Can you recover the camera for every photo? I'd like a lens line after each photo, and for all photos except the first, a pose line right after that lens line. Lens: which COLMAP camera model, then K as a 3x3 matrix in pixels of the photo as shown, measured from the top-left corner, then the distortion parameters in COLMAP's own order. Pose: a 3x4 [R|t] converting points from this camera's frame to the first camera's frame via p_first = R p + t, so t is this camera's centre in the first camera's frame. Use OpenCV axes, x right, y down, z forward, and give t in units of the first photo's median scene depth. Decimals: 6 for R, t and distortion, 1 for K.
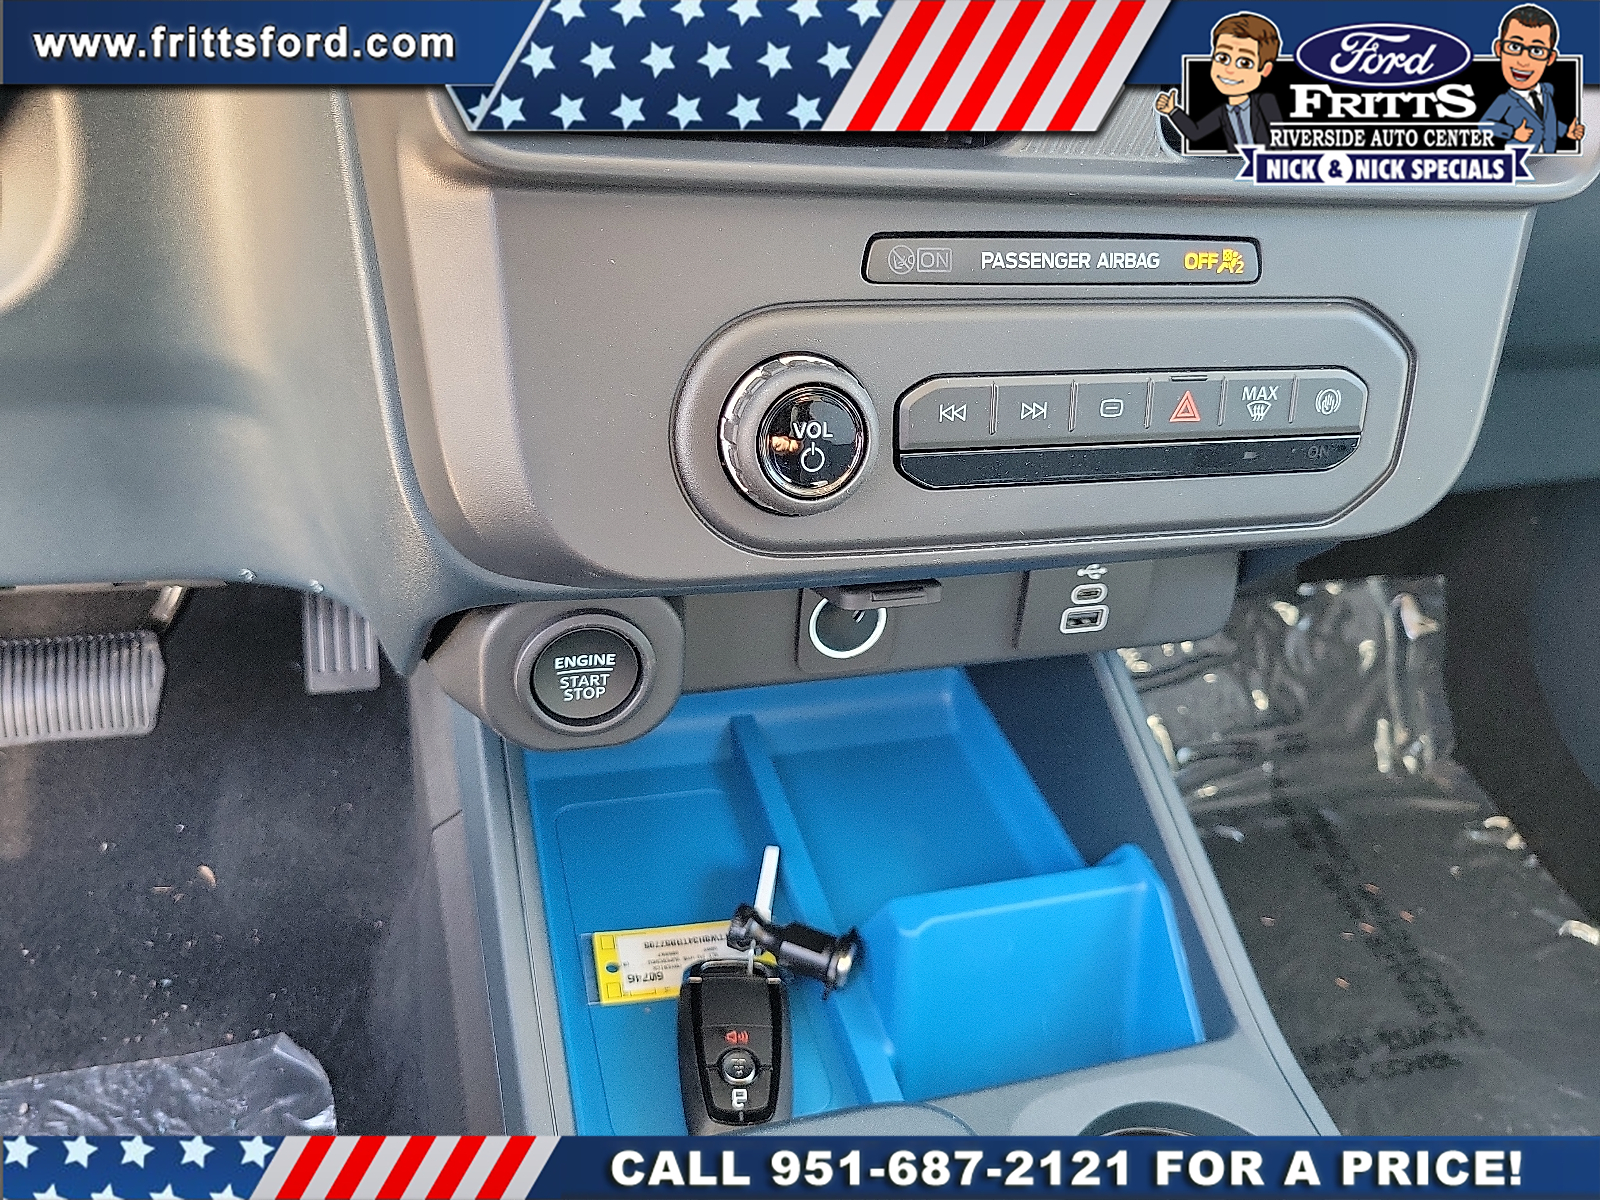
lens RADIAL K [[1217.9, 0, 796.6], [0, 1217.9, 602.7], [0, 0, 1]] dist [0.003939, -0.001586]
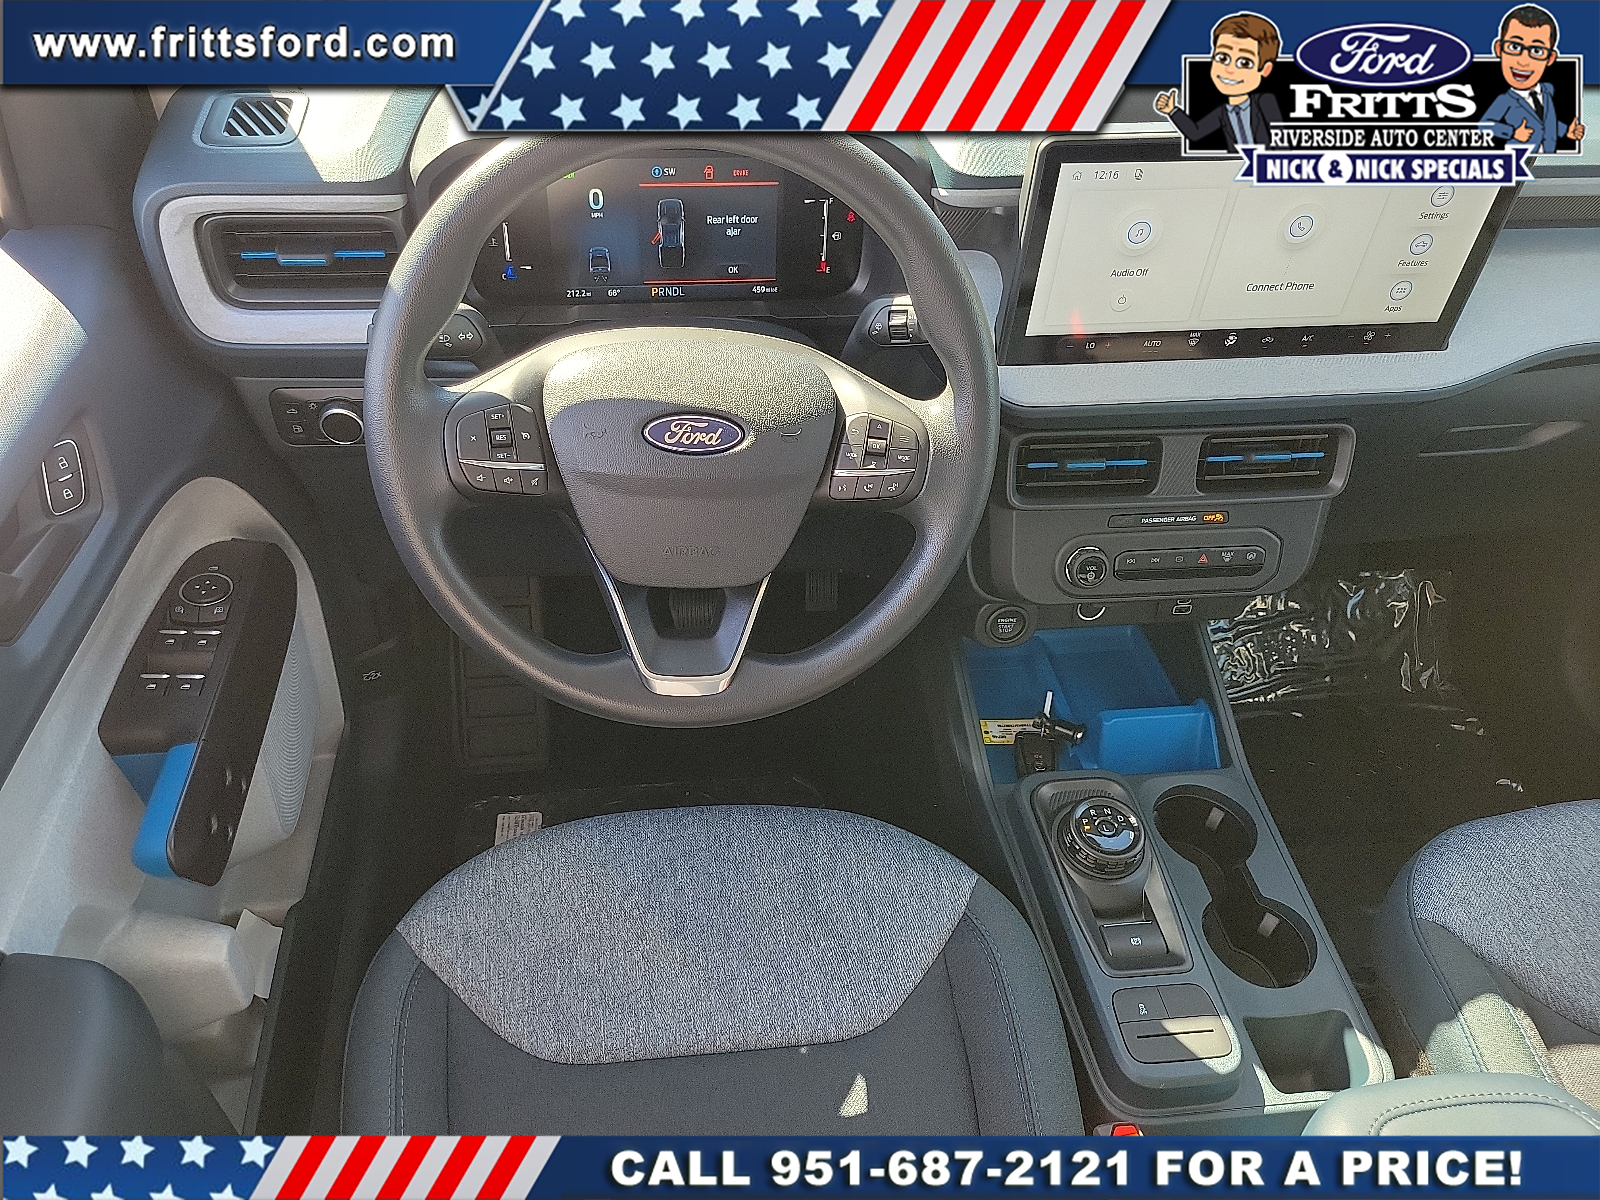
lens RADIAL K [[1180.1, 0, 783.5], [0, 1180.1, 606.1], [0, 0, 1]] dist [0.030764, -0.000922]
pose [[0.983790, 0.050302, -0.172127, -0.155654], [-0.035932, 0.995681, 0.085606, -0.160736], [0.175690, -0.078034, 0.981348, -1.493100]]
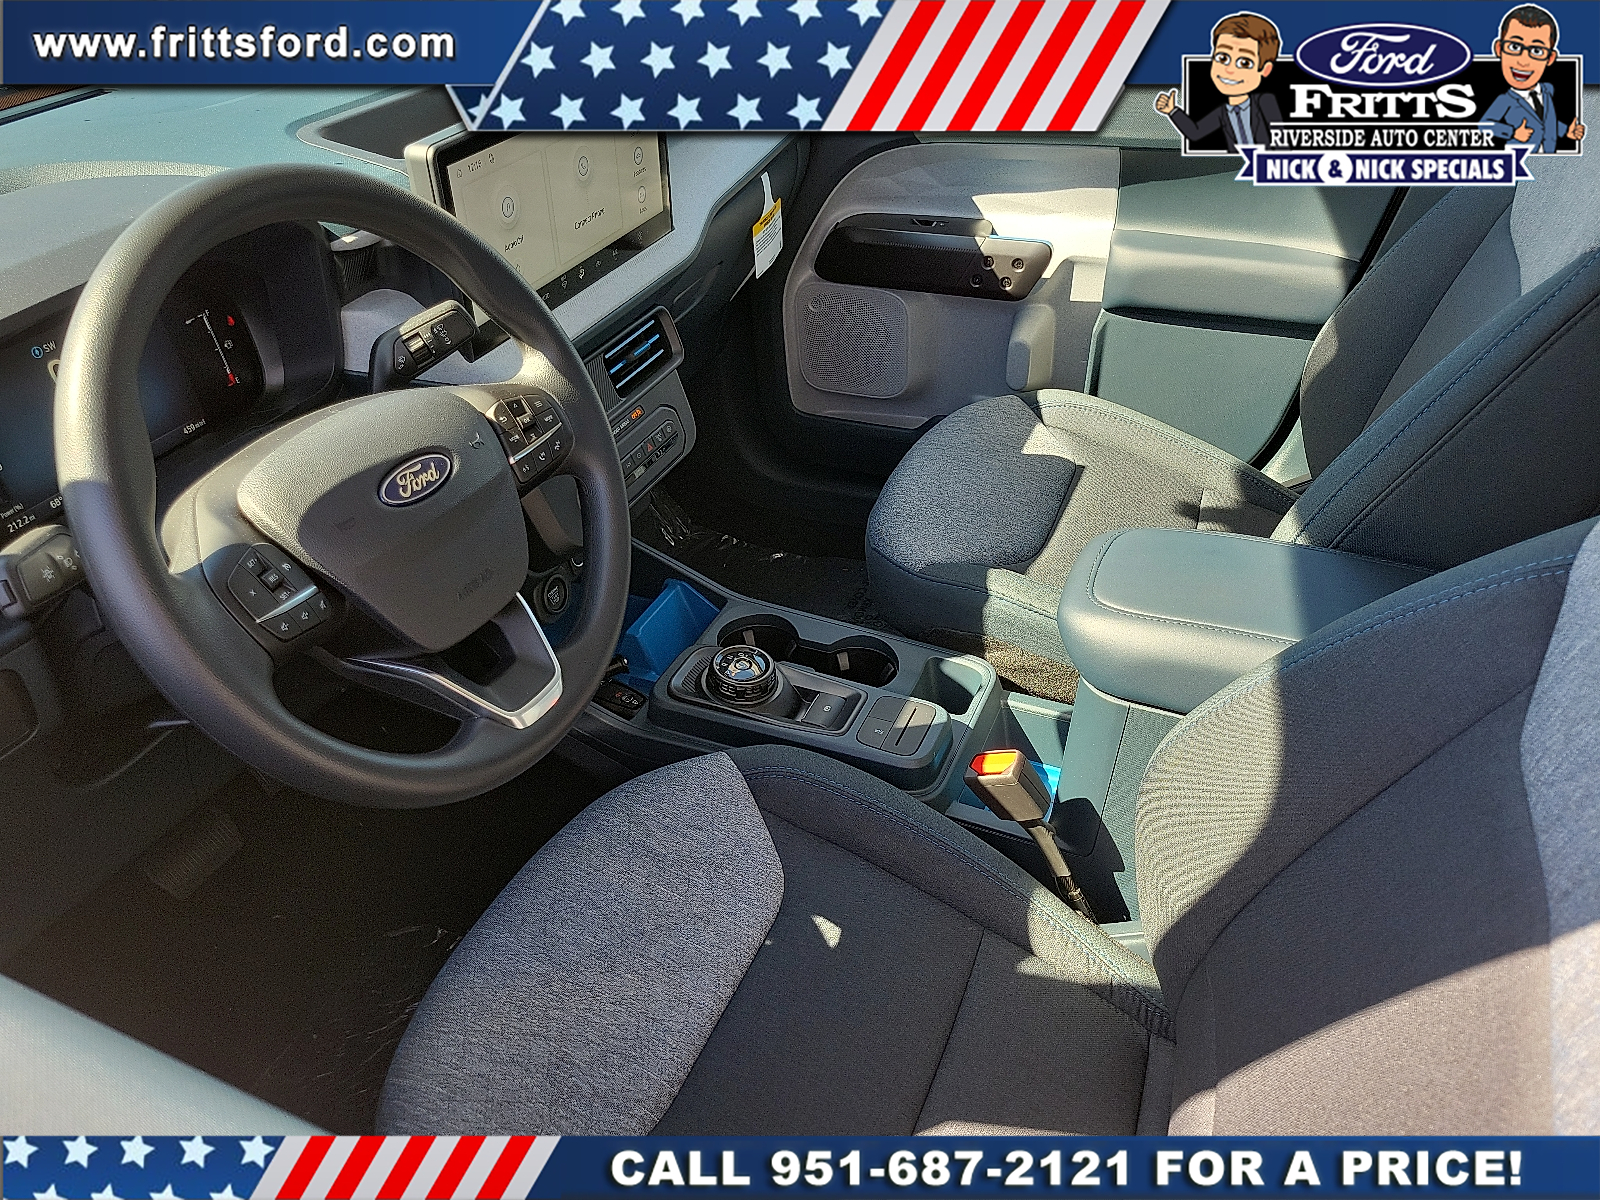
lens RADIAL K [[1217.9, 0, 796.6], [0, 1217.9, 602.7], [0, 0, 1]] dist [0.003939, -0.001586]
pose [[0.622986, -0.539100, 0.566797, -1.186802], [0.532353, 0.823101, 0.197752, -0.166178], [-0.573139, 0.178540, 0.799772, -1.499843]]
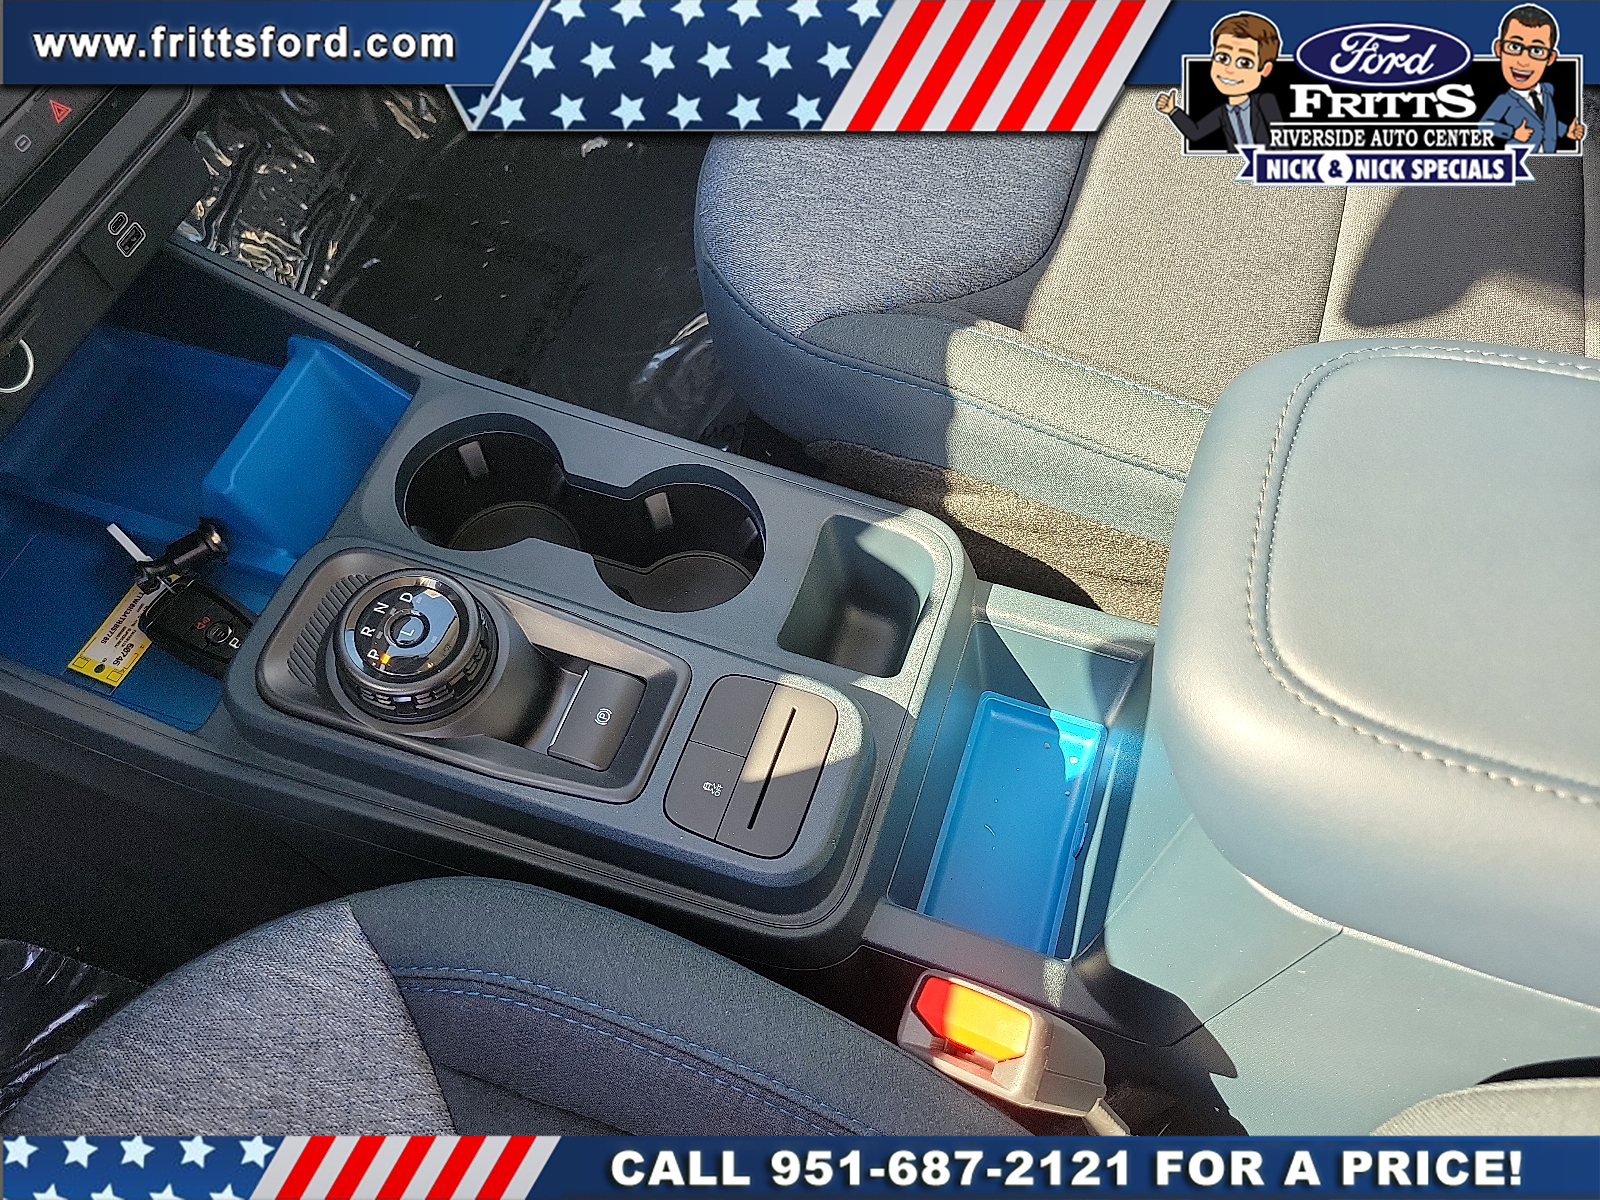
lens RADIAL K [[1217.9, 0, 796.6], [0, 1217.9, 602.7], [0, 0, 1]] dist [0.003939, -0.001586]
pose [[0.572852, -0.766823, 0.289523, -0.042300], [0.559158, 0.623870, 0.546011, -0.057003], [-0.599319, -0.150894, 0.786160, -0.540405]]
